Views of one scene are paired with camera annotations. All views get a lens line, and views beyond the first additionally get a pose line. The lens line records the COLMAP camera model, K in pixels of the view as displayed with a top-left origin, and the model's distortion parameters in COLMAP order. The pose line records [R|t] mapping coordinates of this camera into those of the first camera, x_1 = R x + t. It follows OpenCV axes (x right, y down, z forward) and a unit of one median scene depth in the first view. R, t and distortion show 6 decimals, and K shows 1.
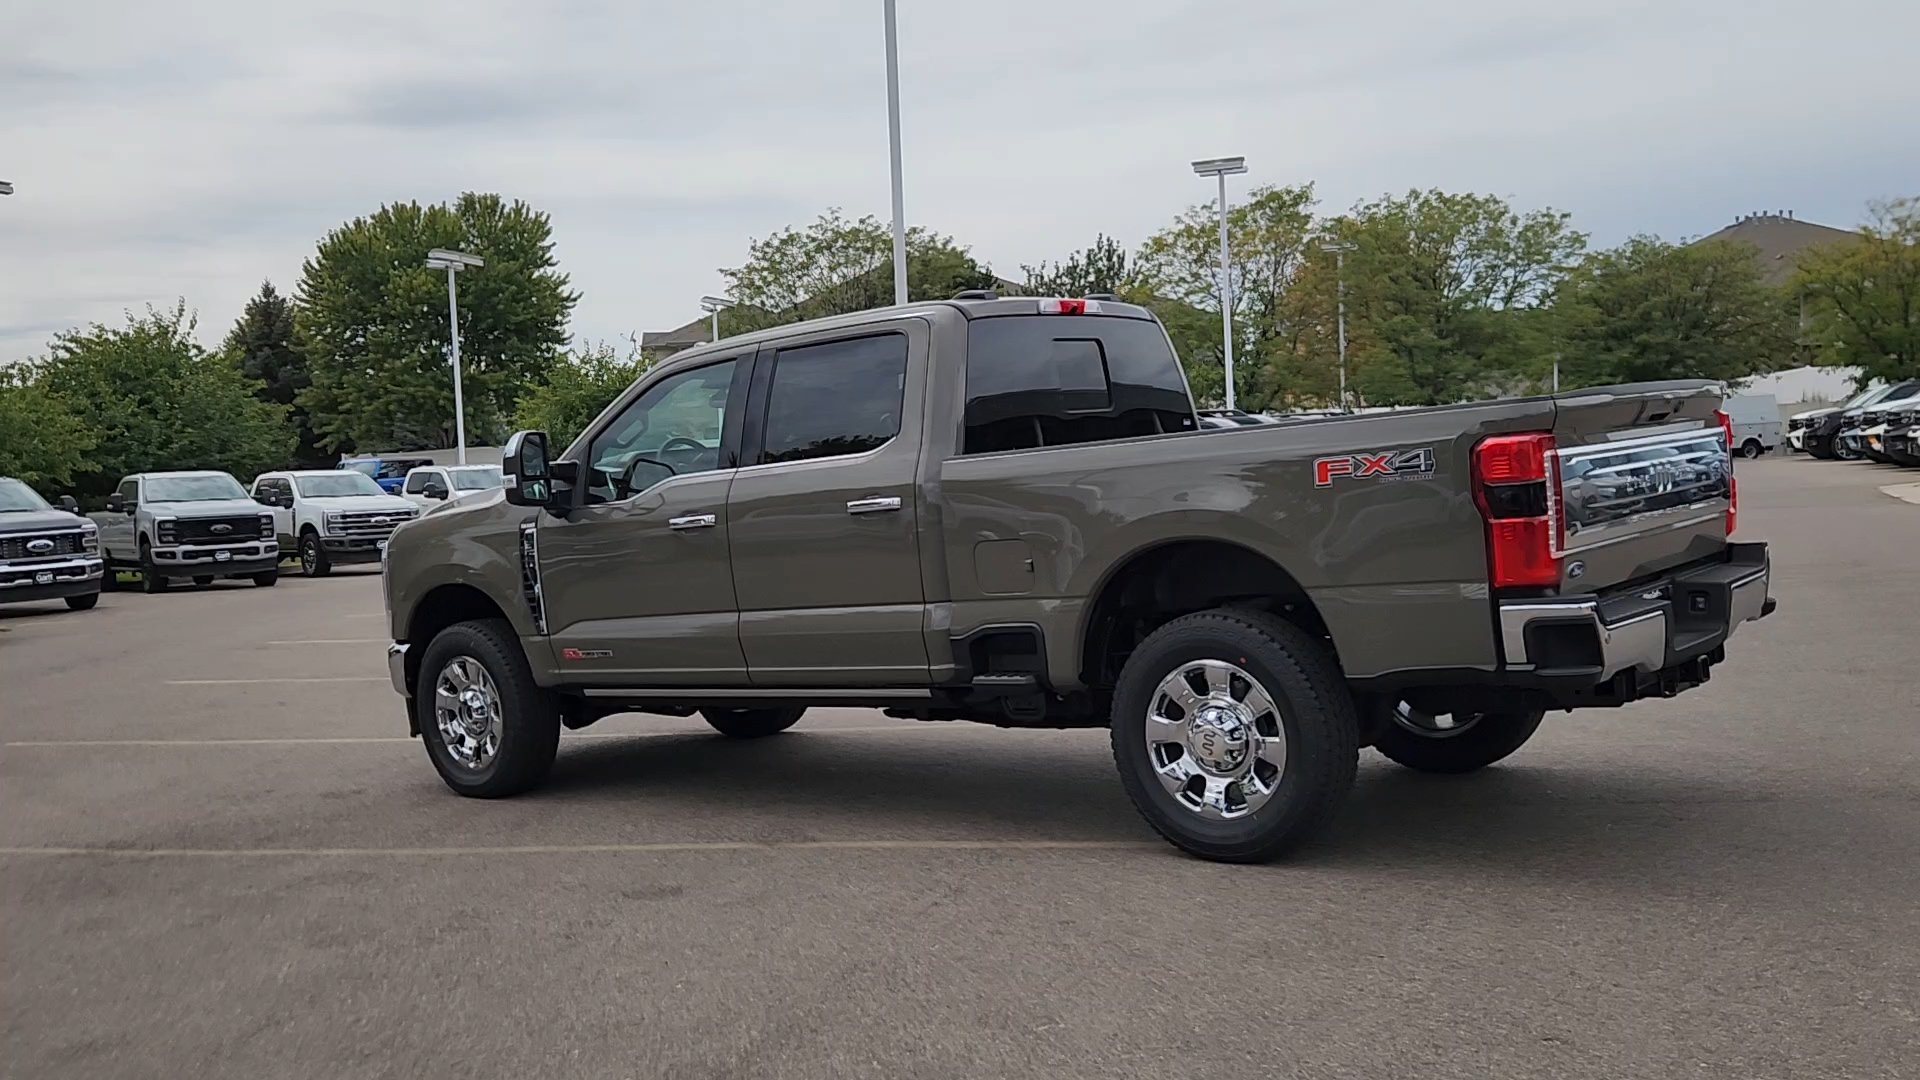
lens RADIAL K [[1858.6, 0, 949.3], [0, 1858.6, 543.5], [0, 0, 1]] dist [0.024306, 0.000000]
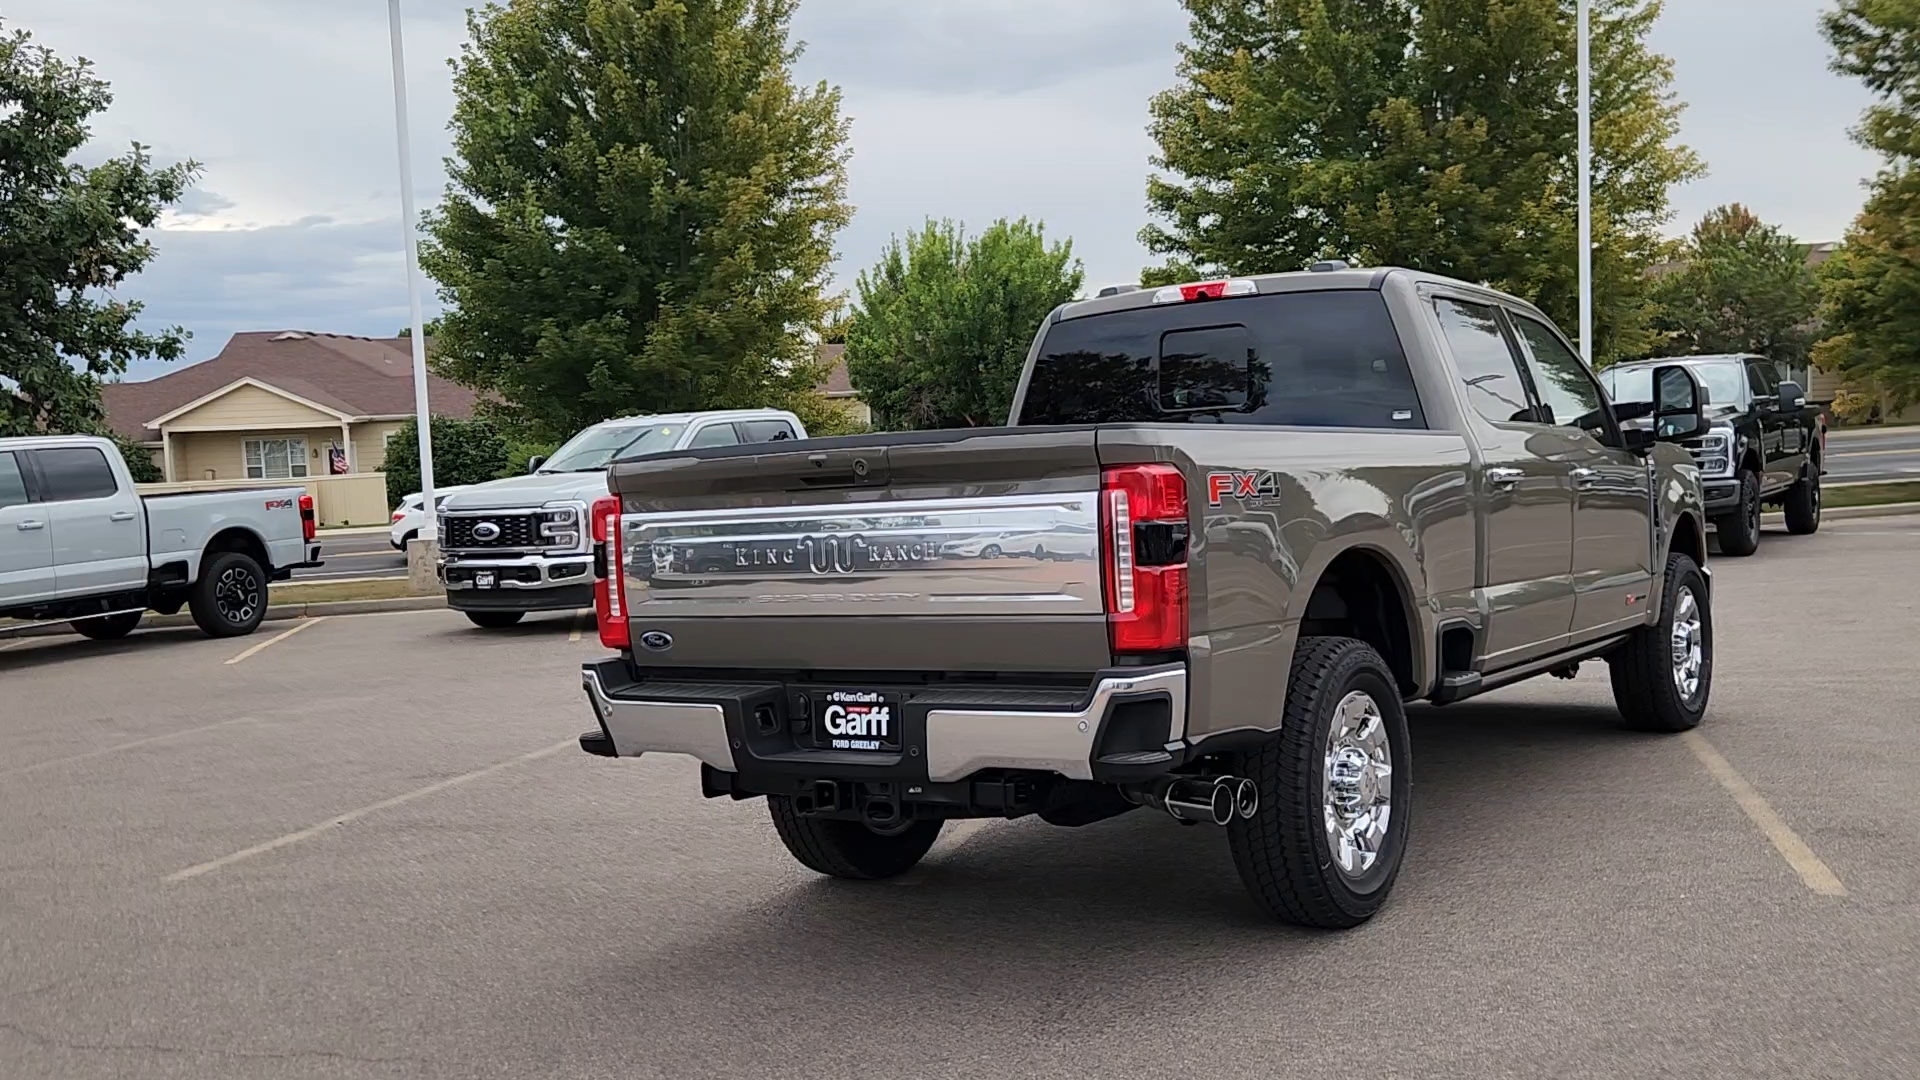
lens RADIAL K [[1858.6, 0, 945.6], [0, 1858.6, 543.6], [0, 0, 1]] dist [0.024306, 0.000000]
pose [[0.083003, 0.109929, -0.990468, 0.841778], [-0.000729, 0.993904, 0.110250, -0.091793], [0.996549, -0.008429, 0.082578, 0.695391]]
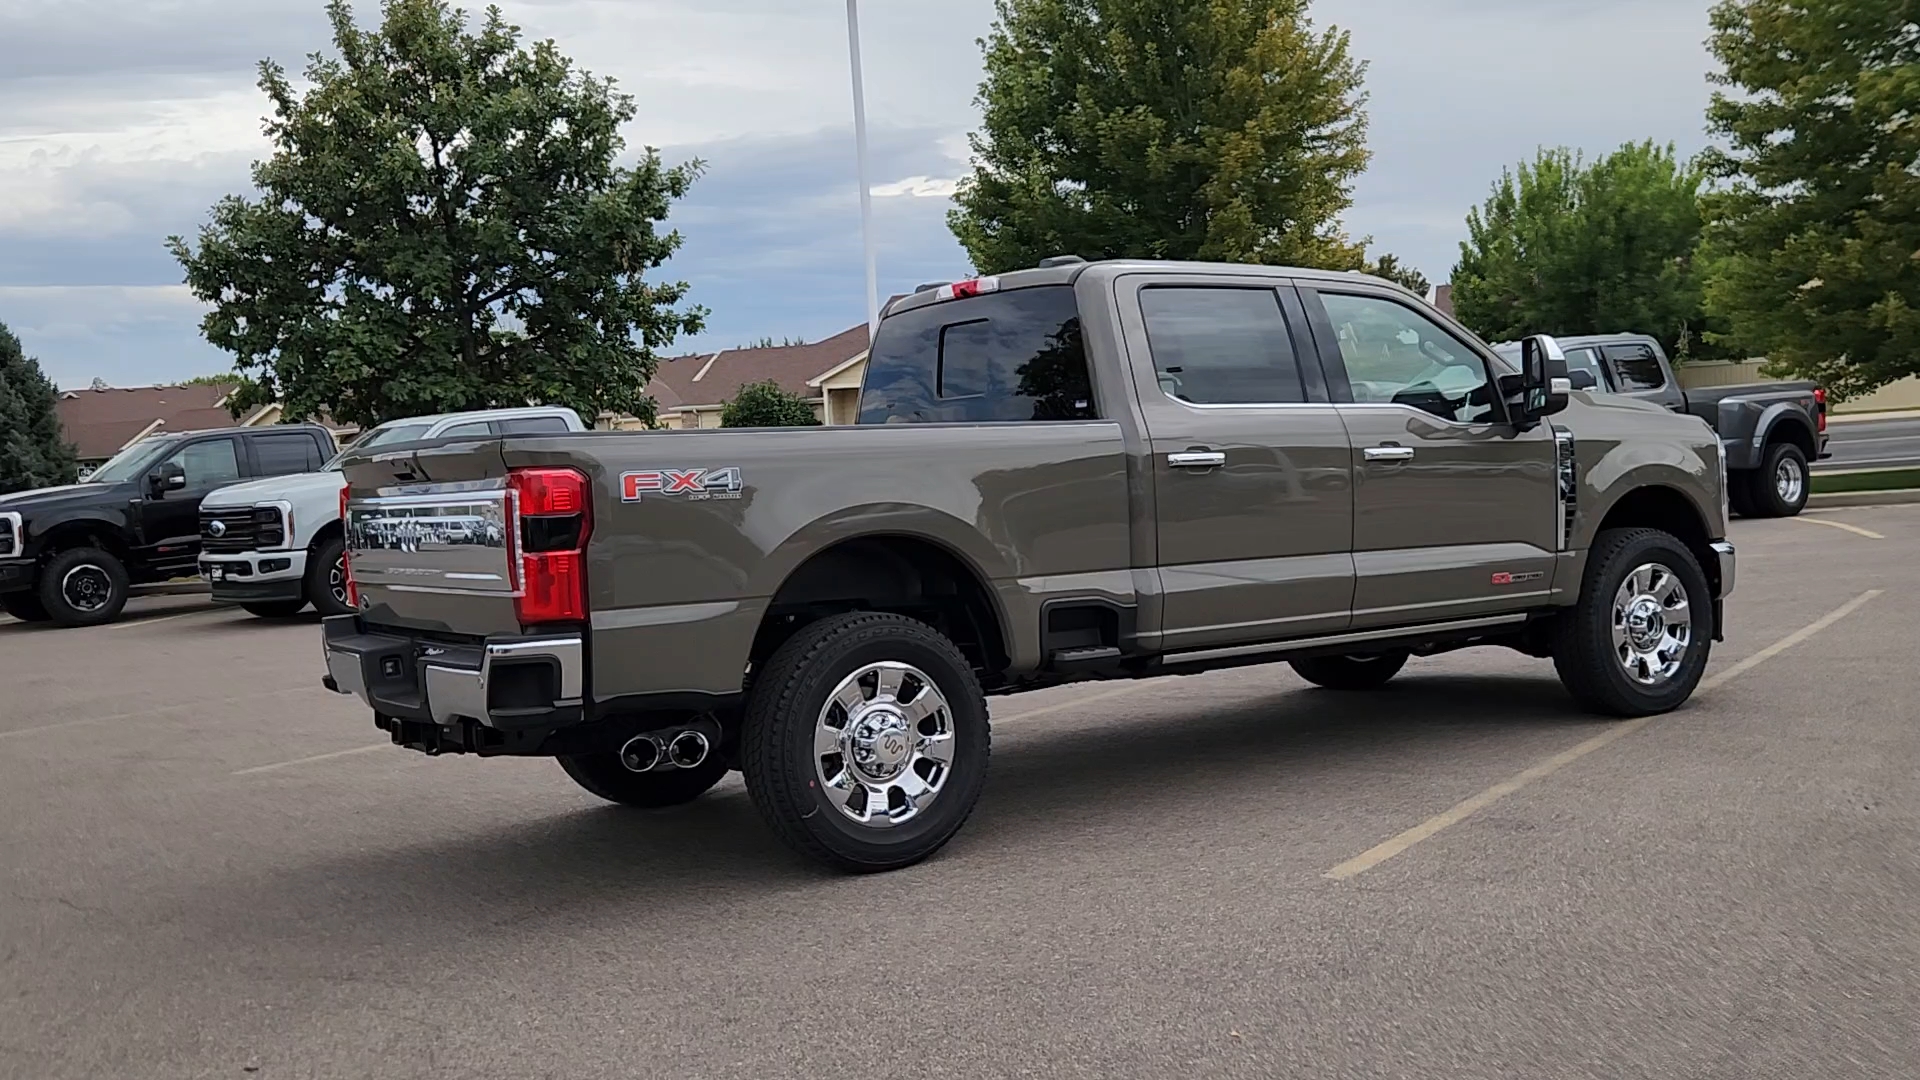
lens RADIAL K [[1858.6, 0, 945.9], [0, 1858.6, 547.4], [0, 0, 1]] dist [0.024306, 0.000000]
pose [[-0.289849, 0.140981, -0.946632, 0.884379], [0.038657, 0.990009, 0.135605, -0.109574], [0.956291, 0.002711, -0.292403, 1.111552]]
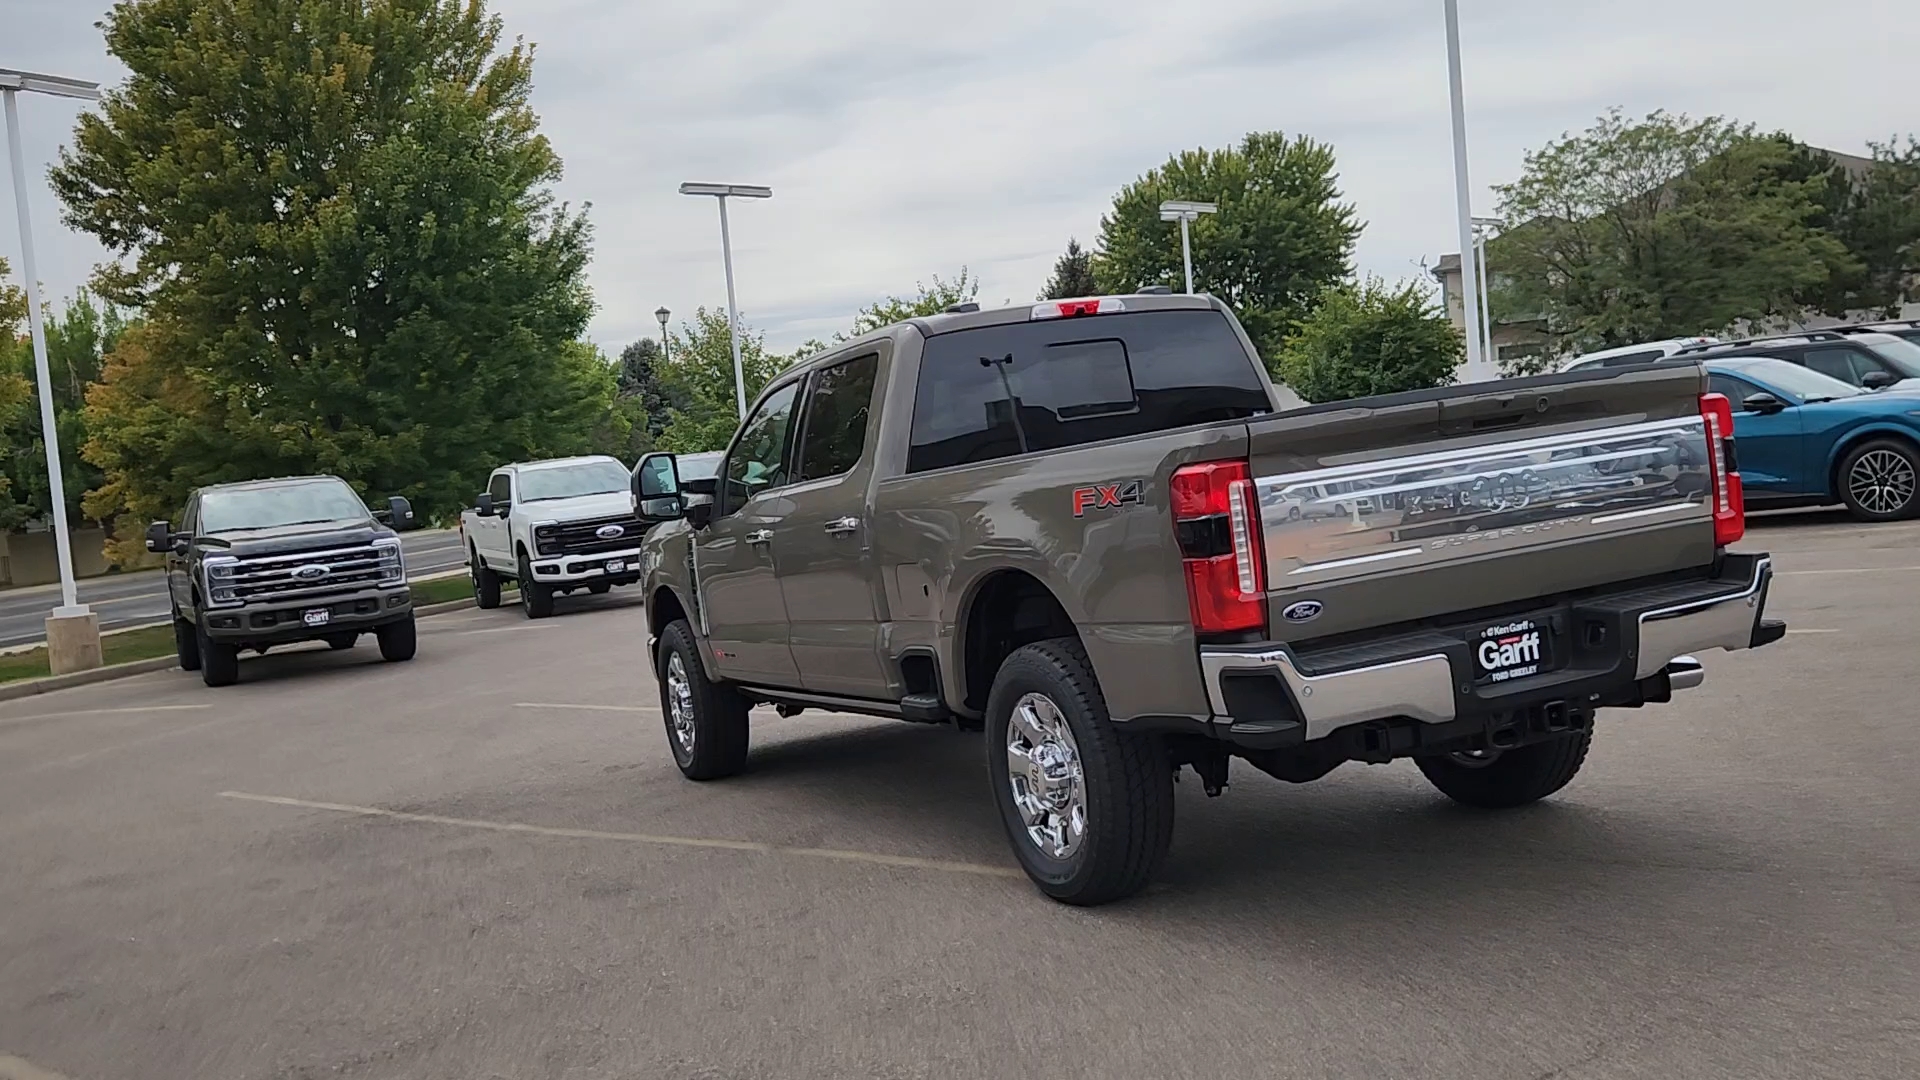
lens RADIAL K [[1858.6, 0, 946.5], [0, 1858.6, 542.4], [0, 0, 1]] dist [0.024306, 0.000000]
pose [[0.895165, -0.015602, -0.445463, 0.376880], [0.033253, 0.998940, 0.031835, -0.033909], [0.444494, -0.043311, 0.894734, 0.086169]]
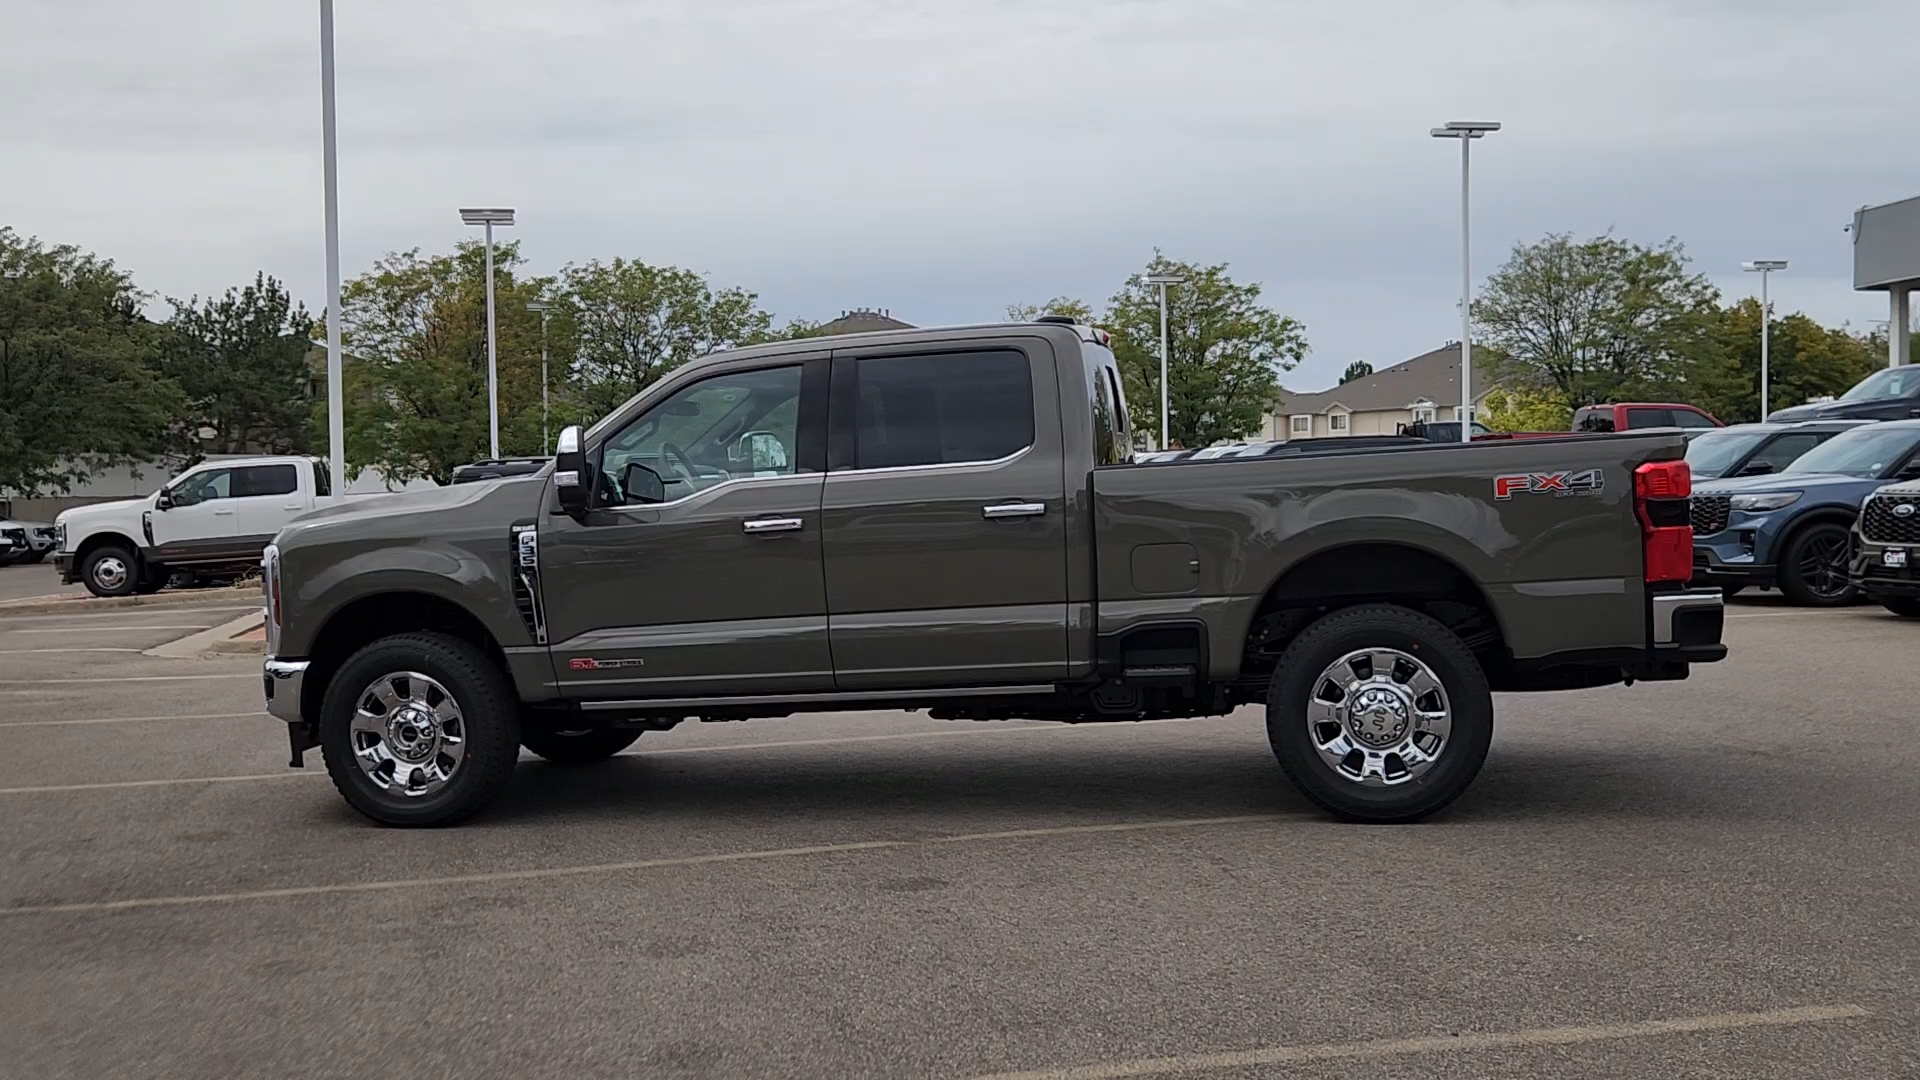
lens RADIAL K [[1858.6, 0, 953.7], [0, 1858.6, 534.7], [0, 0, 1]] dist [0.024306, 0.000000]
pose [[0.882576, 0.024851, 0.469512, -0.454320], [-0.006087, 0.999122, -0.041441, 0.029839], [-0.470129, 0.033717, 0.881953, 0.071984]]
